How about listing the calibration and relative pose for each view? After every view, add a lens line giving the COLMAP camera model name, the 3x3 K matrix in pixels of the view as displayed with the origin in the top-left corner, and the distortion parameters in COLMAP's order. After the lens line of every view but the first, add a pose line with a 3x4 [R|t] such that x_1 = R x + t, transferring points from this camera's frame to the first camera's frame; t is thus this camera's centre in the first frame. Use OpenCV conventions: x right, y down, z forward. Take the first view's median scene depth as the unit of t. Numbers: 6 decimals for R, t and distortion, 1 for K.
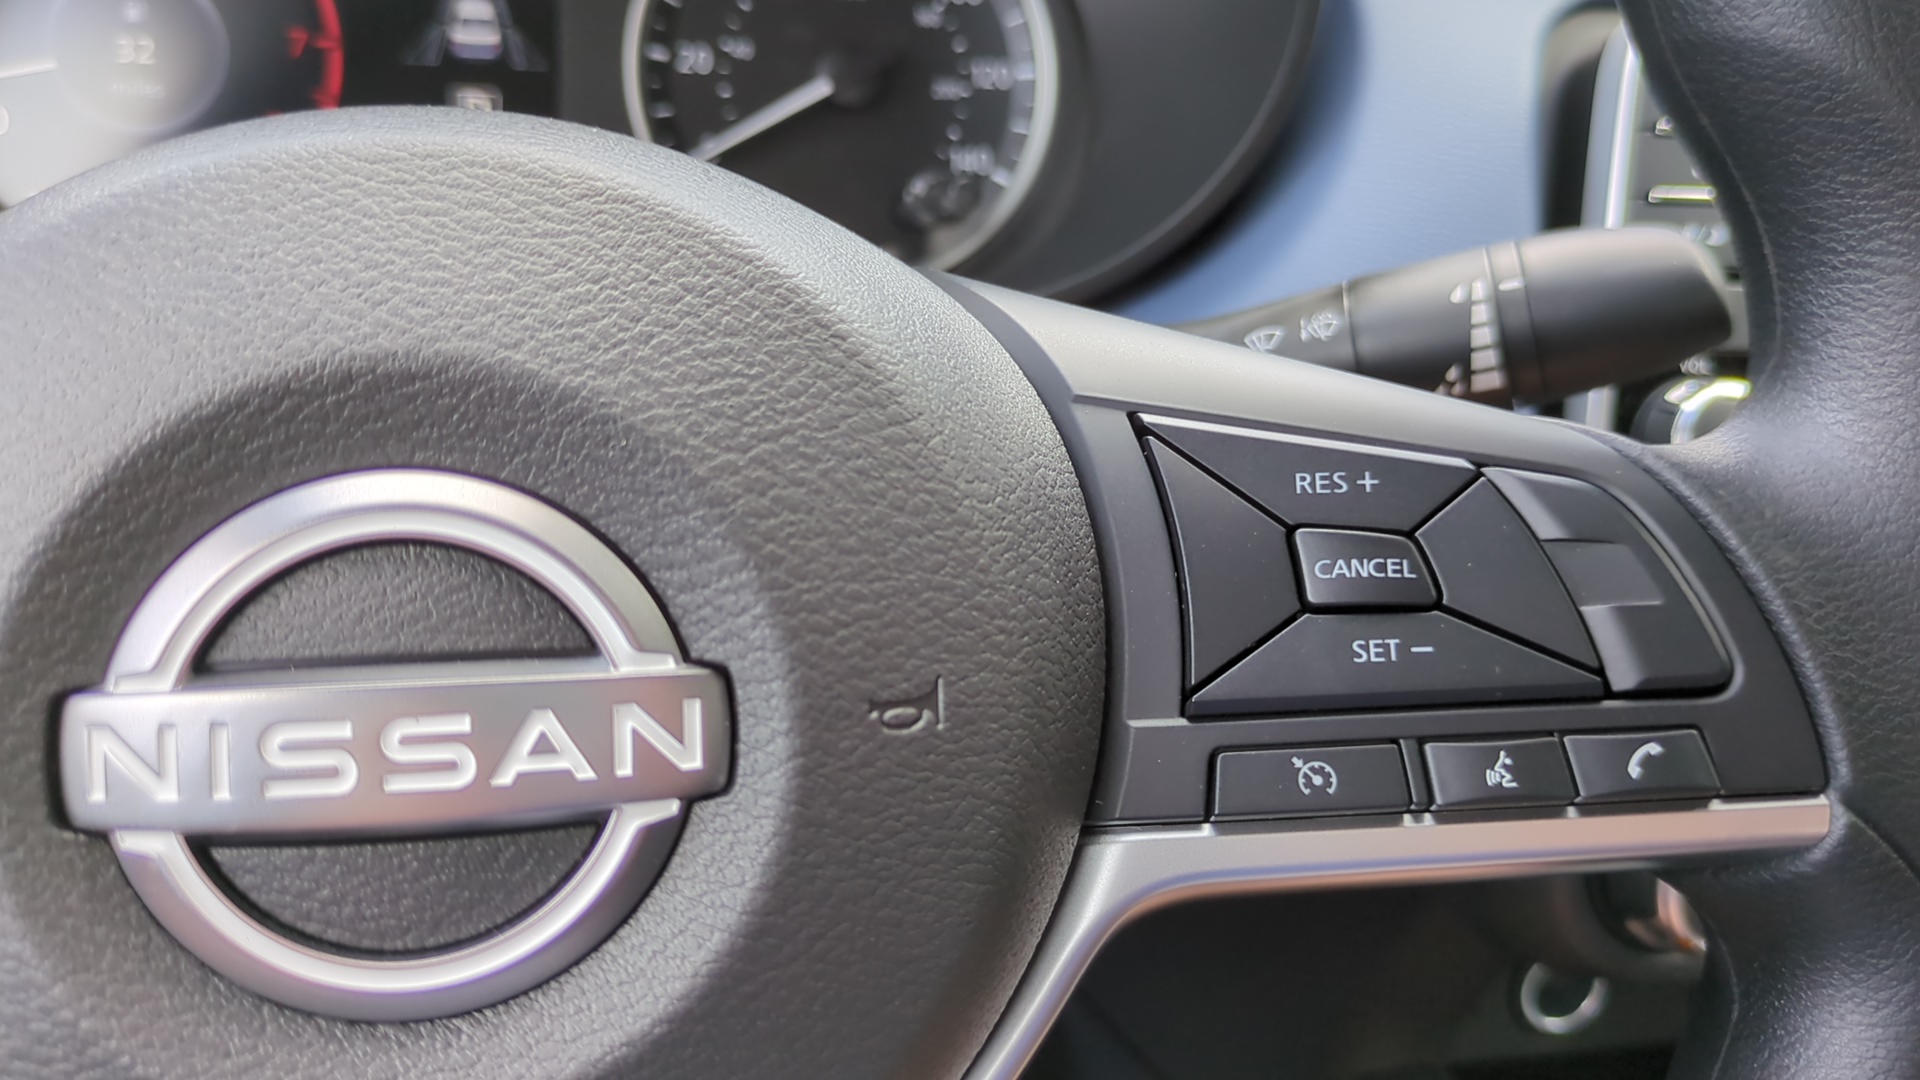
lens RADIAL K [[1571.9, 0, 957.4], [0, 1571.9, 531.2], [0, 0, 1]] dist [0.020744, -0.050590]
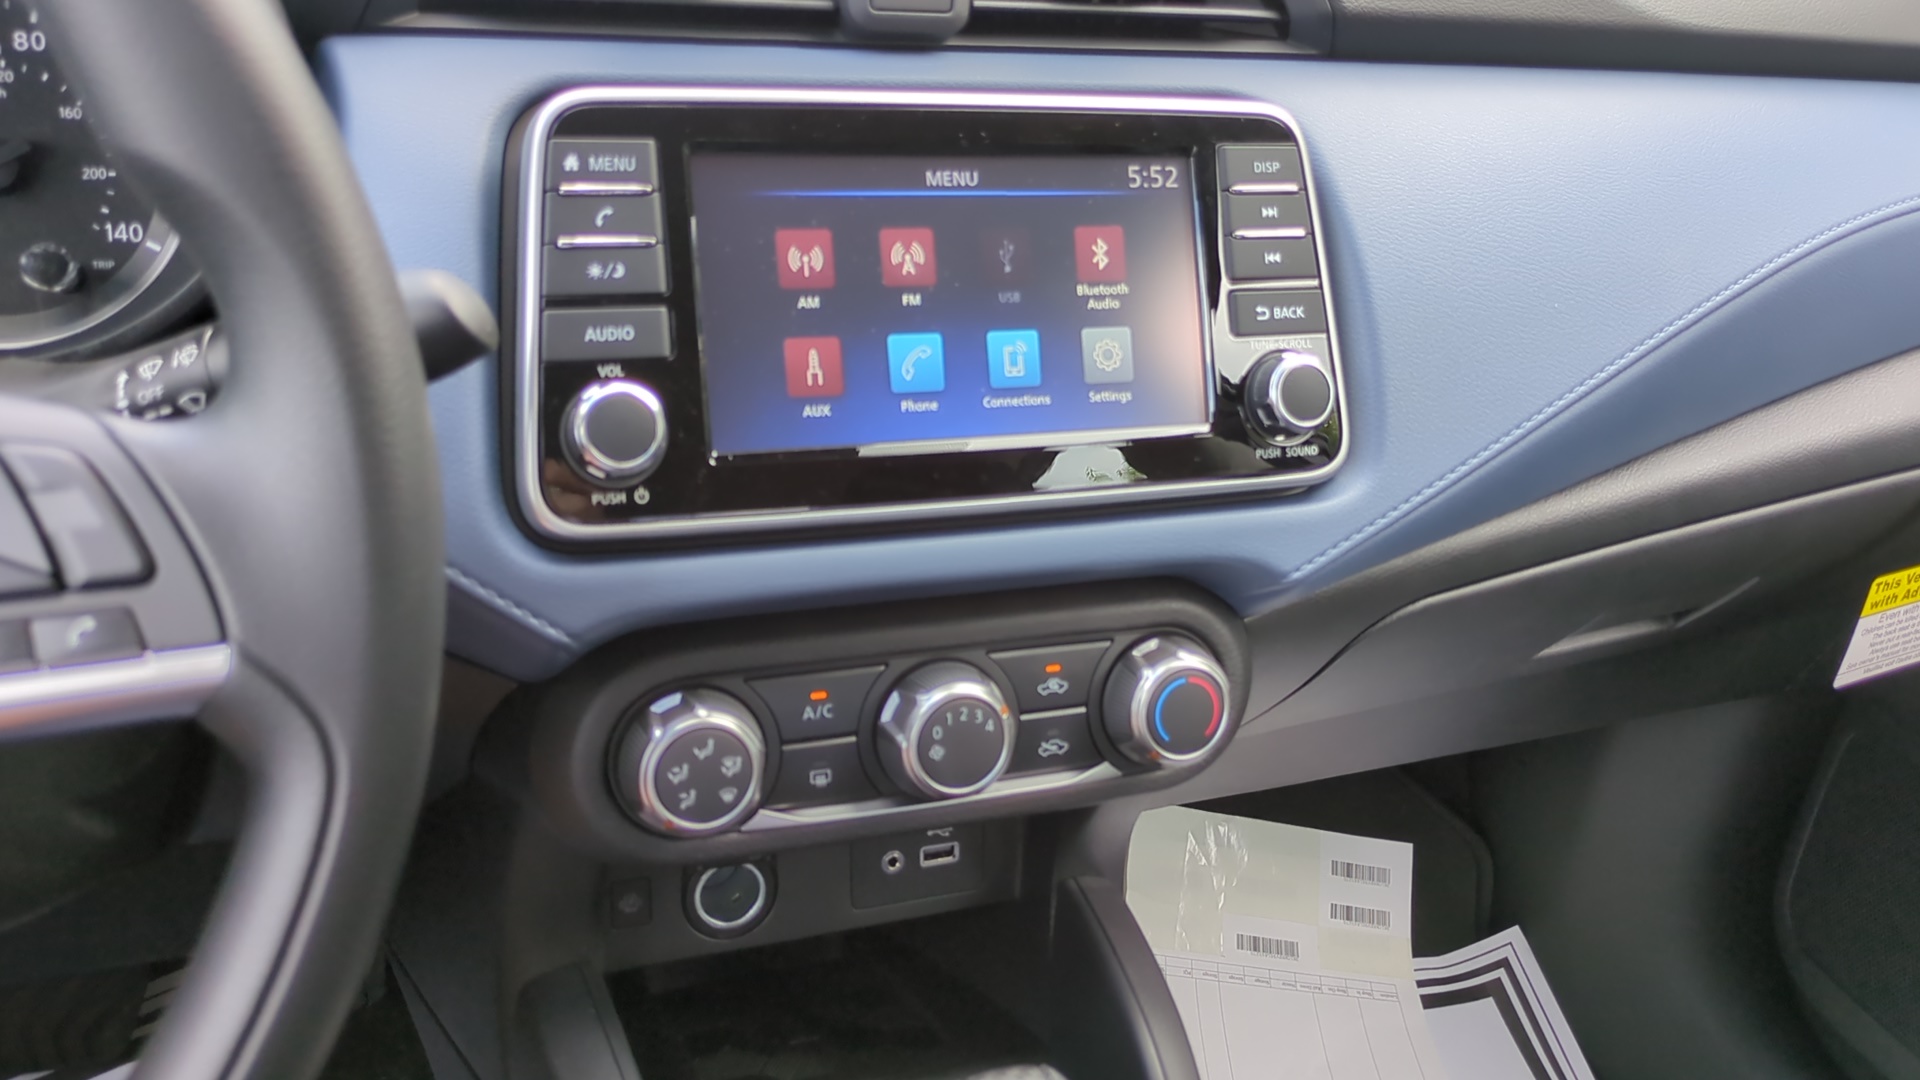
lens RADIAL K [[1571.9, 0, 957.2], [0, 1571.9, 545.1], [0, 0, 1]] dist [0.020744, -0.050590]
pose [[0.984960, -0.069435, 0.158218, 1.004370], [0.072950, 0.997199, -0.016512, 0.145730], [-0.156629, 0.027806, 0.987266, -0.586668]]
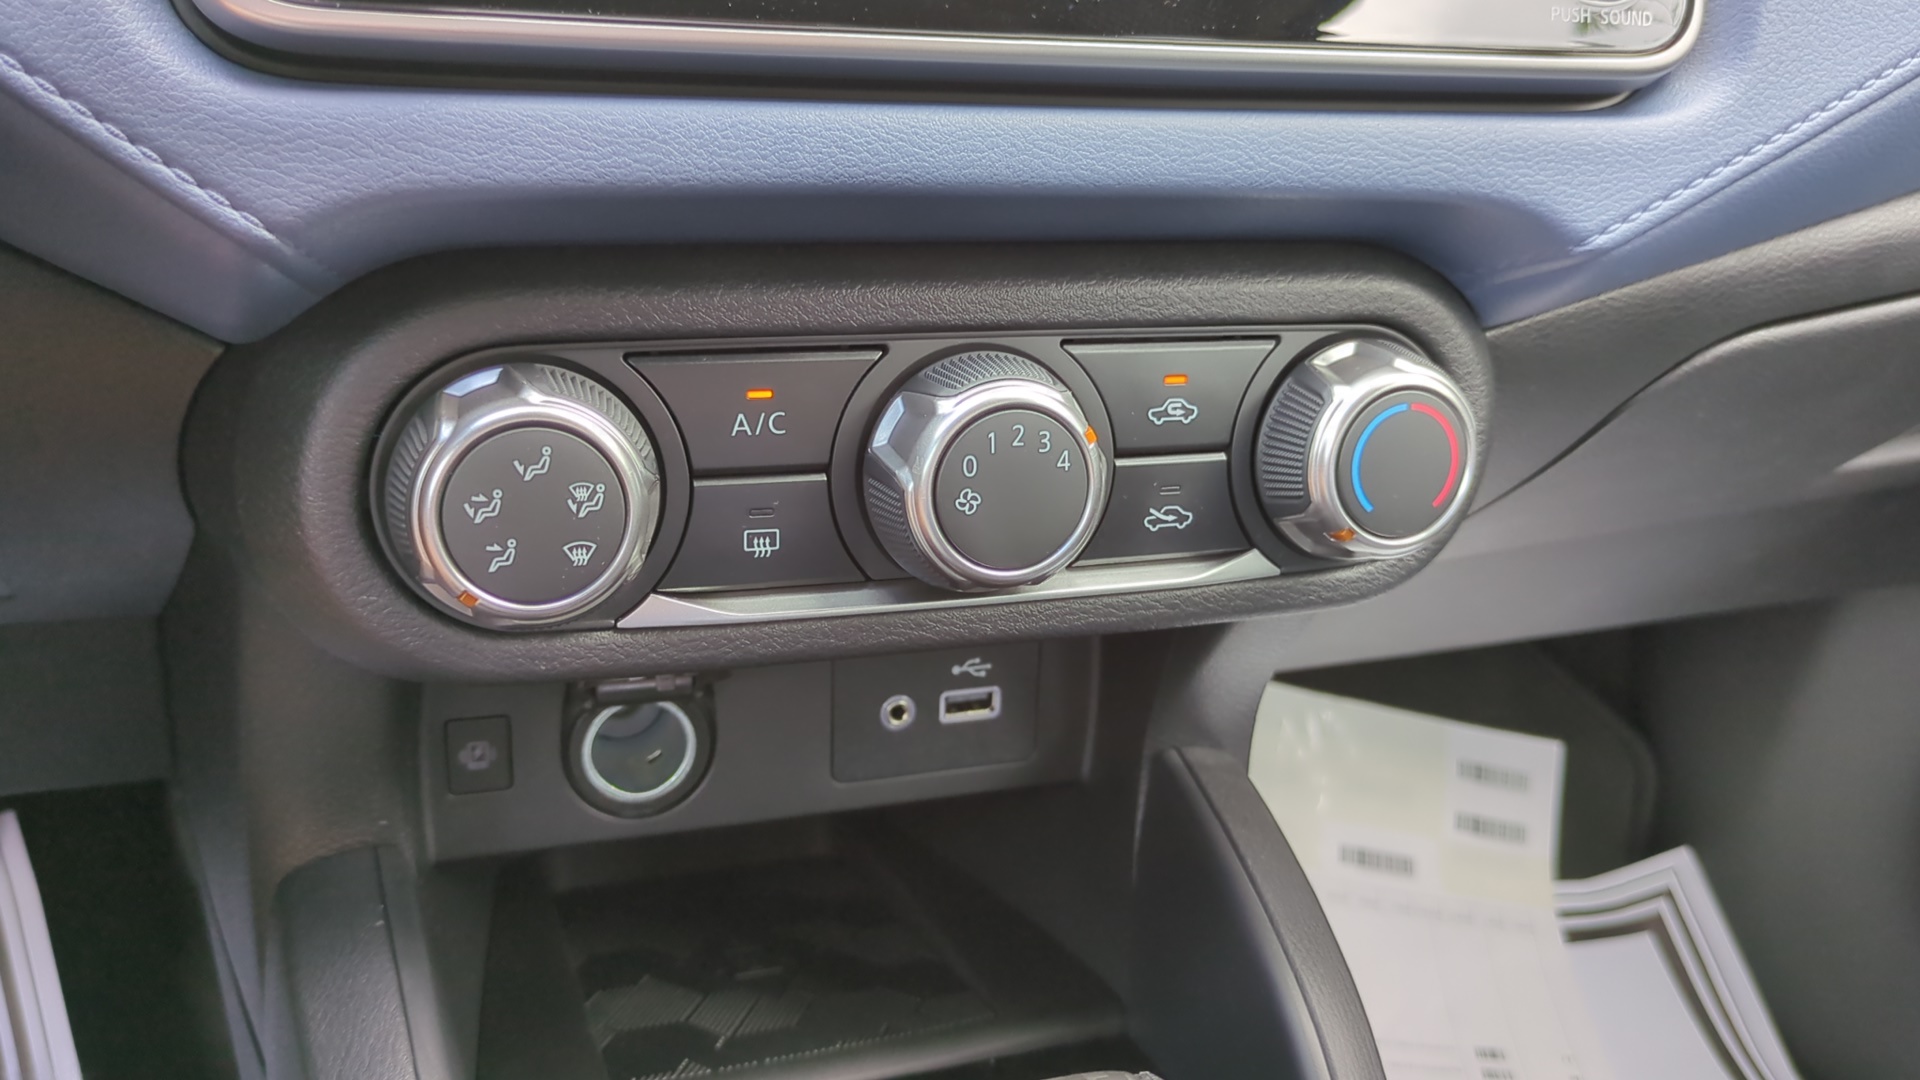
lens RADIAL K [[1571.9, 0, 966.7], [0, 1571.9, 539.9], [0, 0, 1]] dist [0.020744, -0.050590]
pose [[0.990793, -0.040356, 0.129233, 1.172091], [0.035263, 0.998518, 0.041464, 0.421671], [-0.130715, -0.036525, 0.990747, 0.575883]]
